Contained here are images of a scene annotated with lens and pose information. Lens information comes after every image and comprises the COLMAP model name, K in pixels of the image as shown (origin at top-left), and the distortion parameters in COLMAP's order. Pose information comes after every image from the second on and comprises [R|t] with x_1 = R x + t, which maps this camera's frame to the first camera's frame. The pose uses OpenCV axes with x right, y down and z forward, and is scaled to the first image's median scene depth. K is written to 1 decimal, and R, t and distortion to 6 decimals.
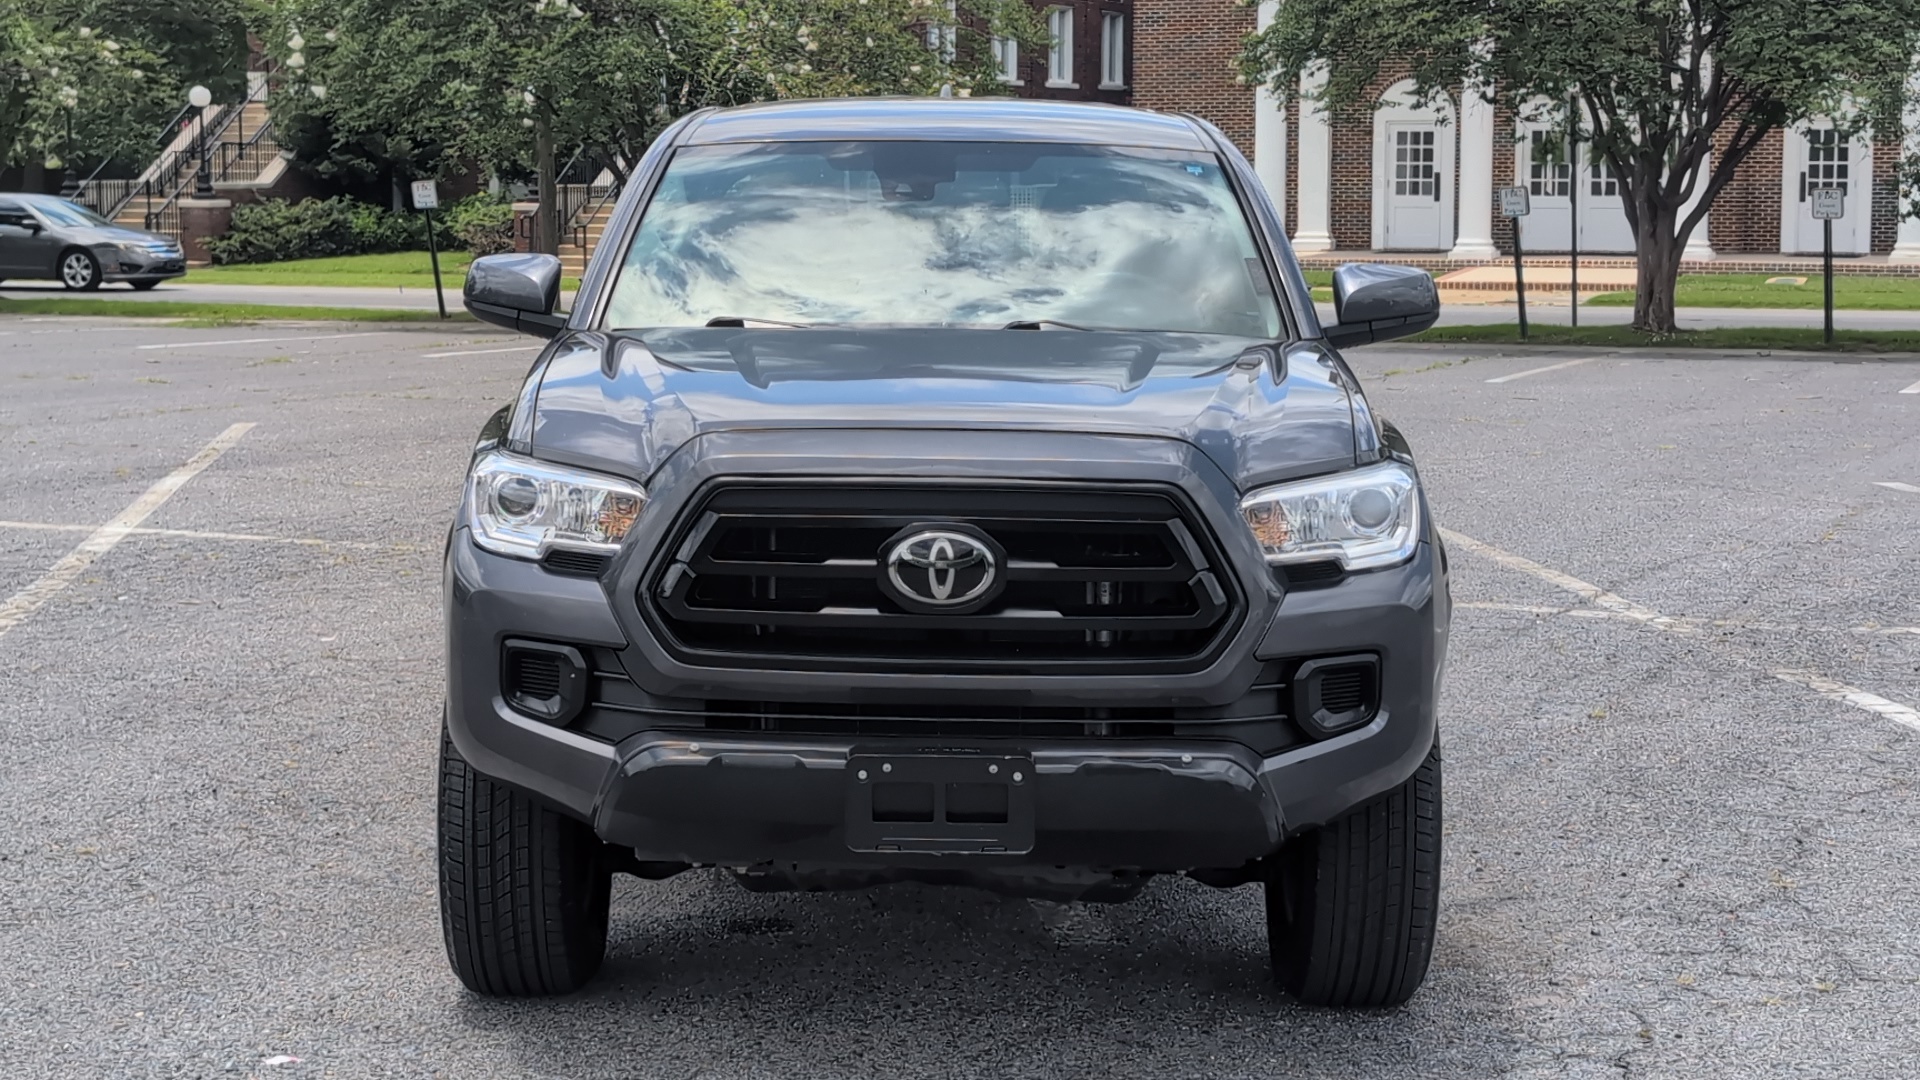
lens RADIAL K [[3183.9, 0, 967.3], [0, 3183.9, 539.8], [0, 0, 1]] dist [0.062652, 0.000000]
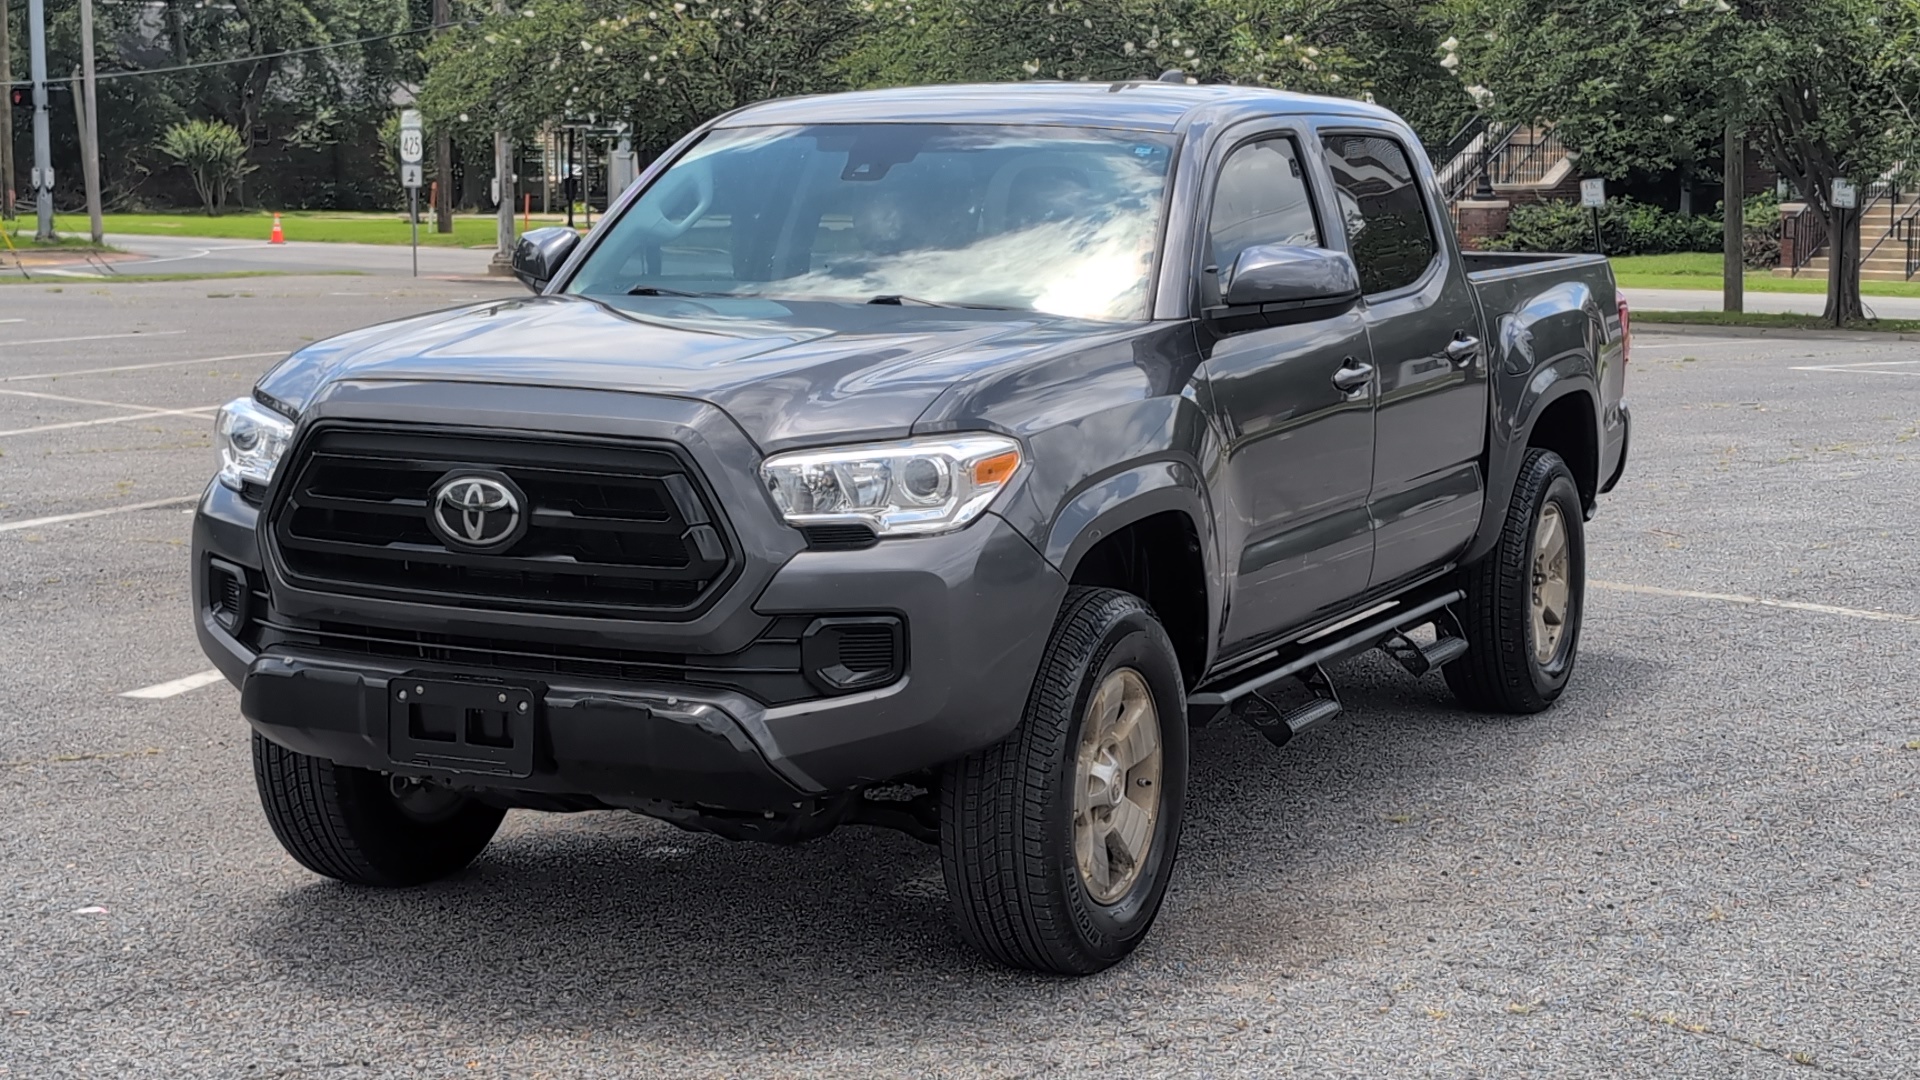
lens RADIAL K [[3183.9, 0, 918.0], [0, 3183.9, 558.1], [0, 0, 1]] dist [0.062652, 0.000000]
pose [[0.900023, 0.051615, -0.432775, 0.480331], [-0.049539, 0.998643, 0.016079, -0.000041], [0.433017, 0.006968, 0.901359, 0.062813]]
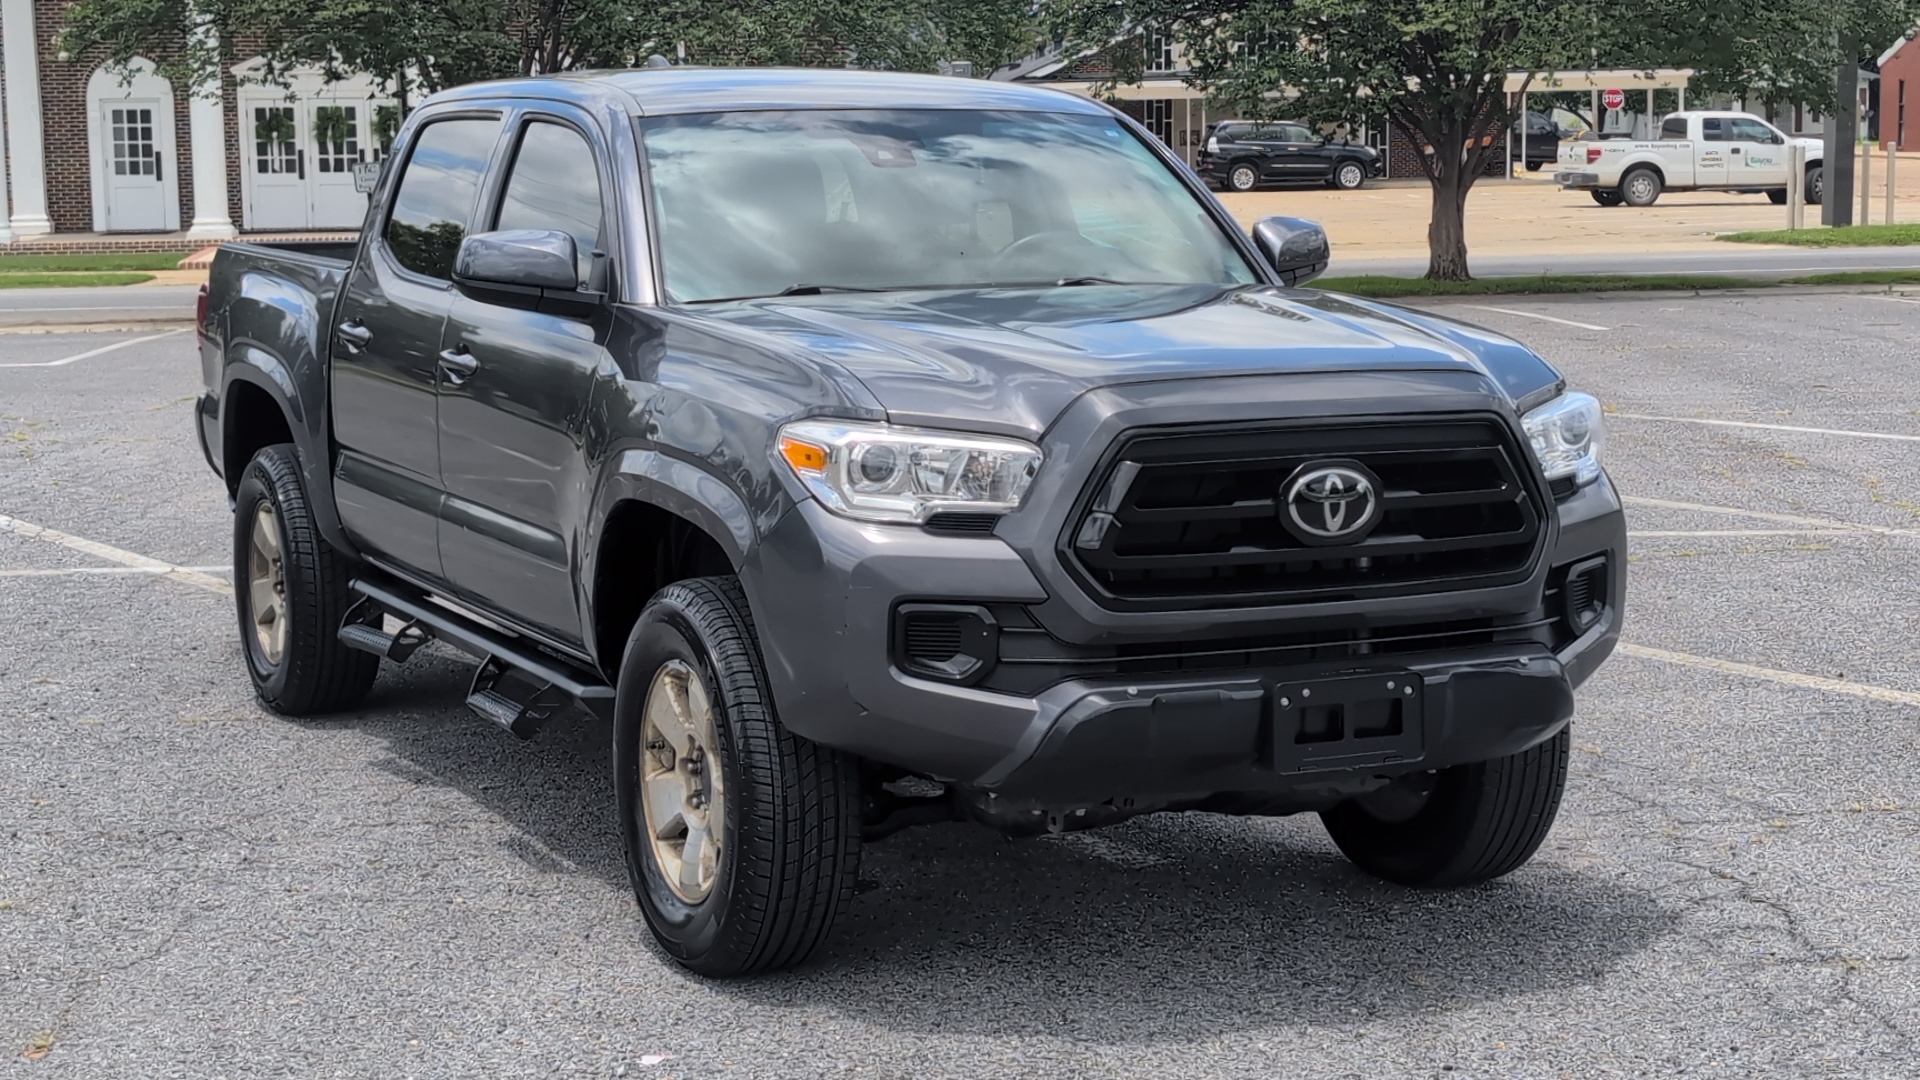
lens RADIAL K [[3183.9, 0, 981.0], [0, 3183.9, 533.6], [0, 0, 1]] dist [0.062652, 0.000000]
pose [[0.900547, -0.070757, 0.428962, -0.455595], [0.068699, 0.997431, 0.020300, -0.008103], [-0.429297, 0.011188, 0.903094, 0.069551]]
